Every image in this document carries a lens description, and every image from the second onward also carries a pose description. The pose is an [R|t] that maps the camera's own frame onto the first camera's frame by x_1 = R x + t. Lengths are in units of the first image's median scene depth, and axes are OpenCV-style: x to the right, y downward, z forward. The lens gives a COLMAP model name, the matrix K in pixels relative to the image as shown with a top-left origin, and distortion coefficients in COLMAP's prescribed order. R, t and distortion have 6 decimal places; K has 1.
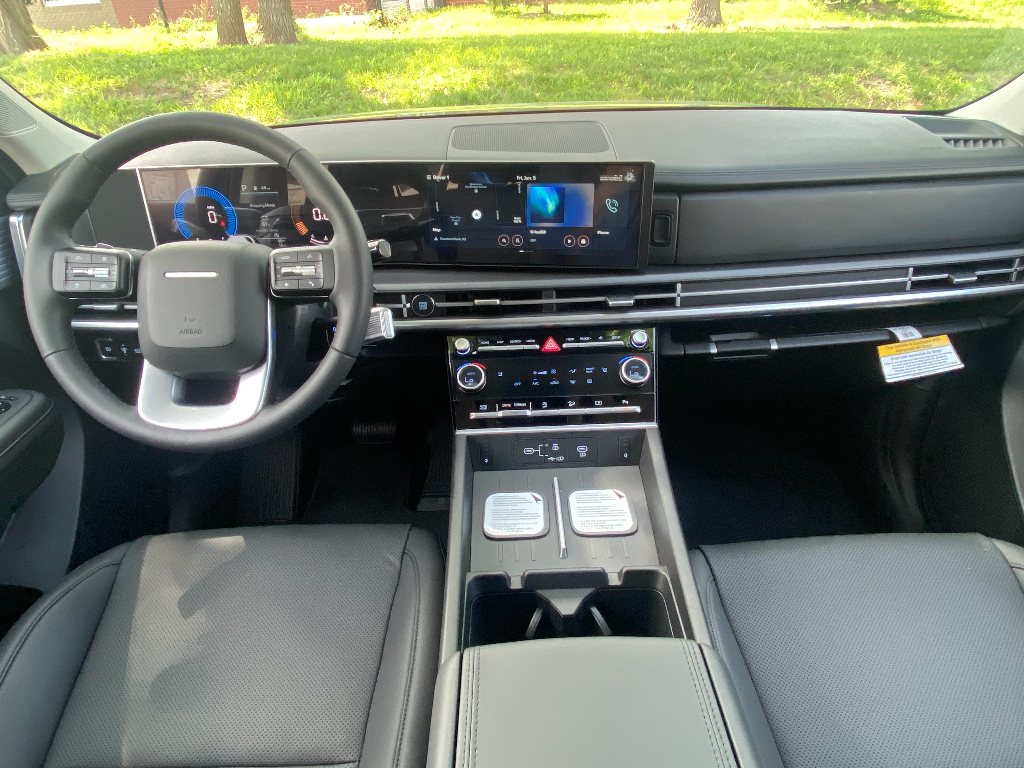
lens RADIAL K [[621.9, 0, 518.2], [0, 621.9, 387.4], [0, 0, 1]] dist [0.068906, -0.079925]
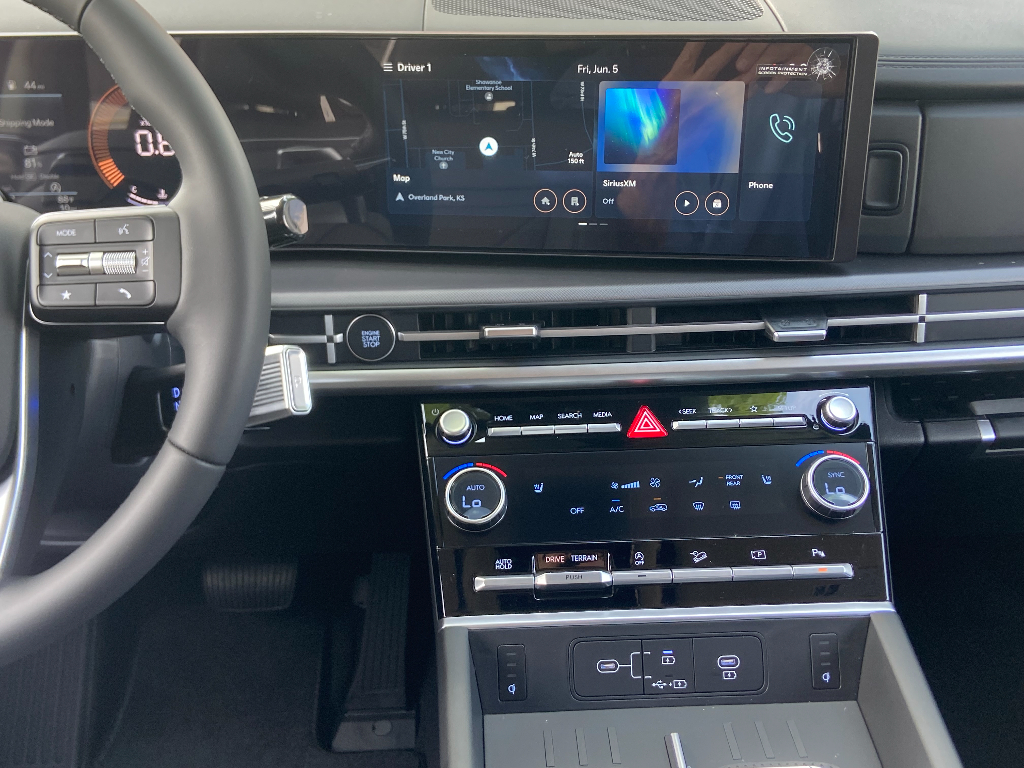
lens RADIAL K [[1070.2, 0, 508.5], [0, 1070.2, 379.9], [0, 0, 1]] dist [0.118975, -0.149244]
pose [[0.999847, 0.004364, 0.016912, -0.065264], [-0.003056, 0.997057, -0.076598, -0.040697], [-0.017197, 0.076535, 0.996919, 0.211545]]
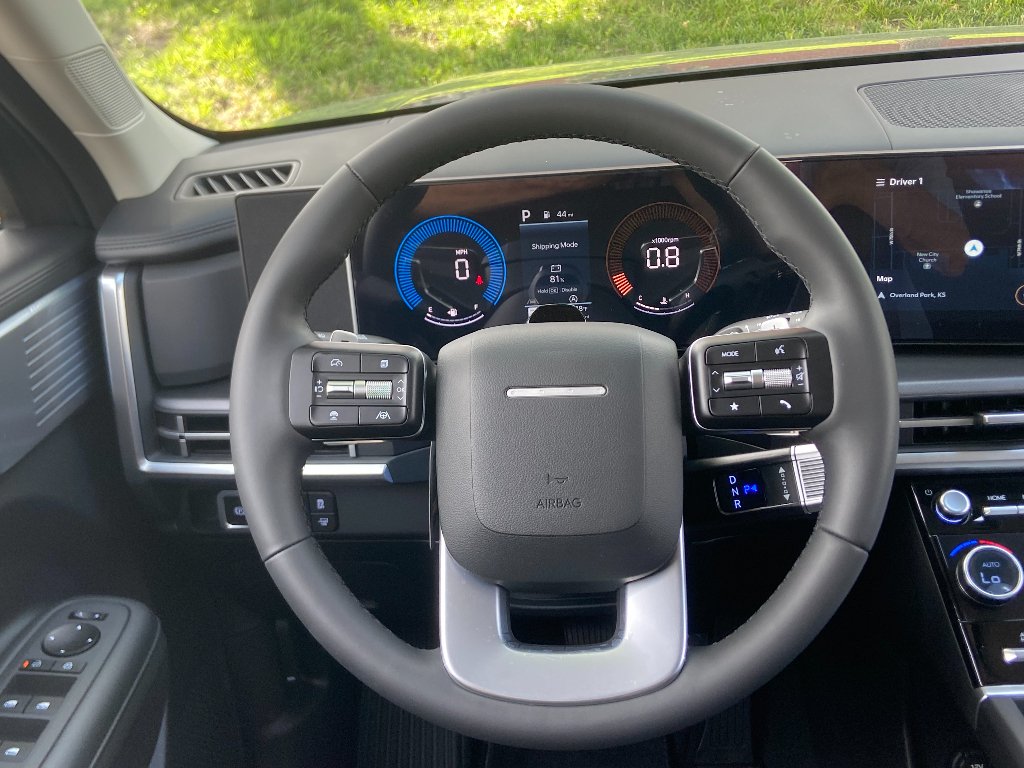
lens RADIAL K [[1070.2, 0, 508.5], [0, 1070.2, 379.9], [0, 0, 1]] dist [0.118975, -0.149244]
pose [[0.997053, -0.015952, -0.075038, -0.386887], [0.006851, 0.992748, -0.120015, -0.065830], [0.076408, 0.119147, 0.989932, 0.102003]]
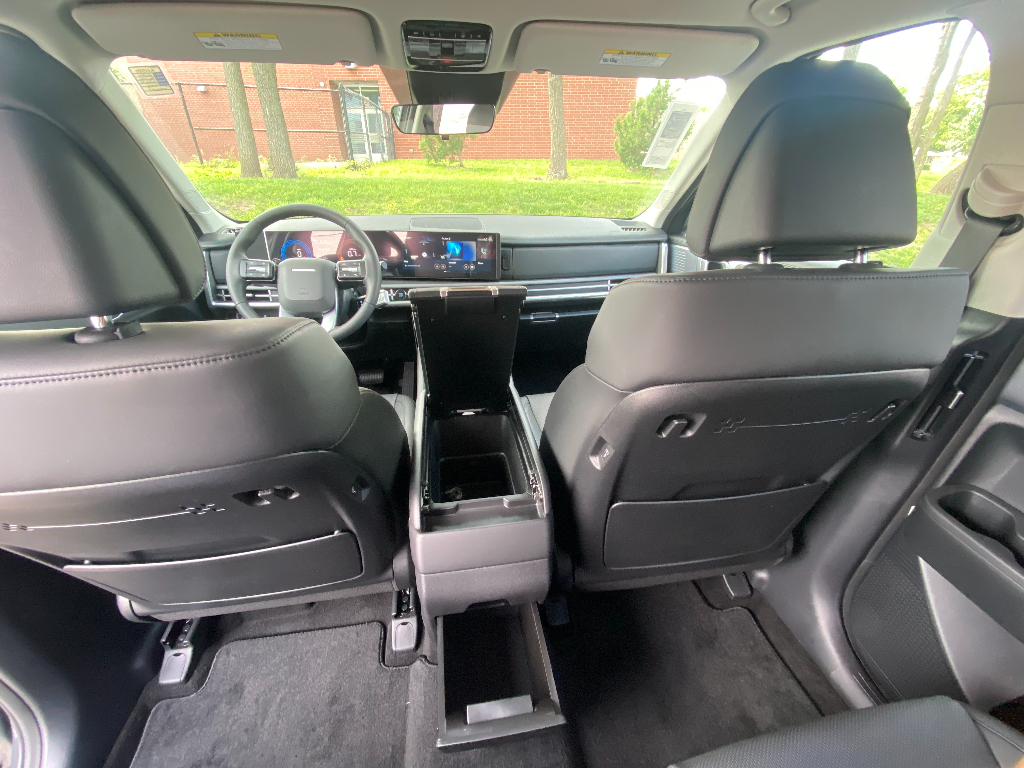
lens RADIAL K [[415.6, 0, 512.0], [0, 415.6, 384.0], [0, 0, 1]] dist [0.034573, -0.026141]
pose [[0.989100, -0.029518, 0.144255, 0.015322], [0.037835, 0.997755, -0.055255, 0.289140], [-0.142301, 0.060110, 0.987997, -0.513895]]
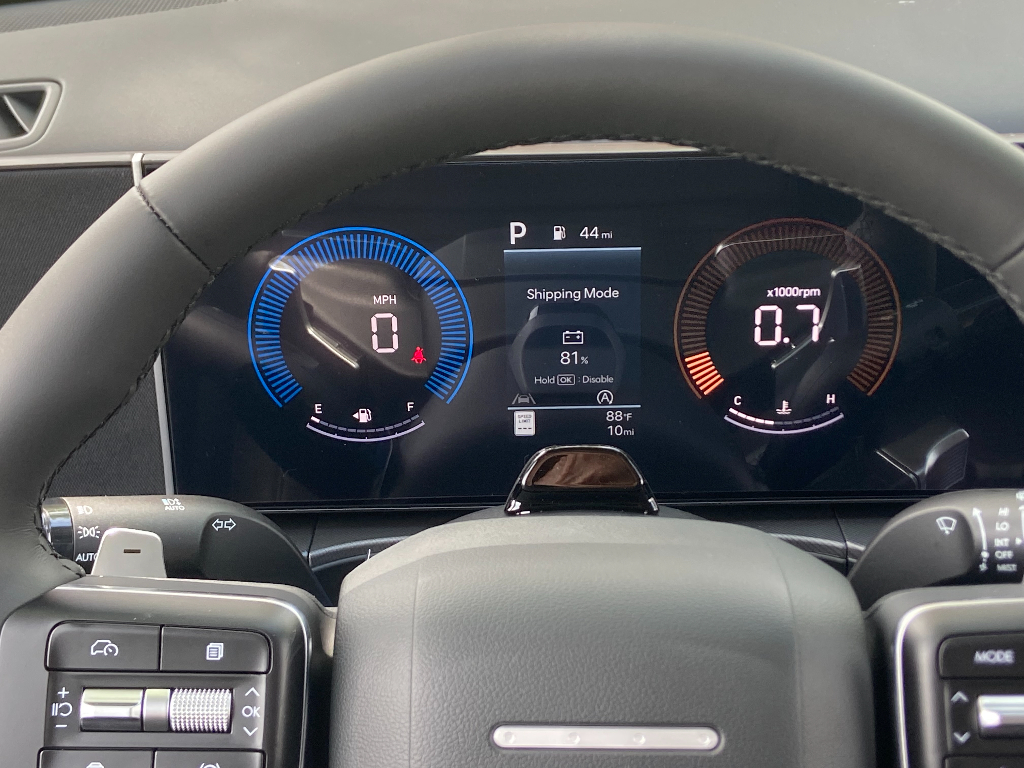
lens RADIAL K [[1609.5, 0, 512.0], [0, 1609.5, 384.0], [0, 0, 1]] dist [0.112608, -0.077640]
pose [[0.999690, 0.015735, -0.019287, -0.427495], [-0.016907, 0.997923, -0.062166, -0.211745], [0.018269, 0.062473, 0.997879, 0.321959]]
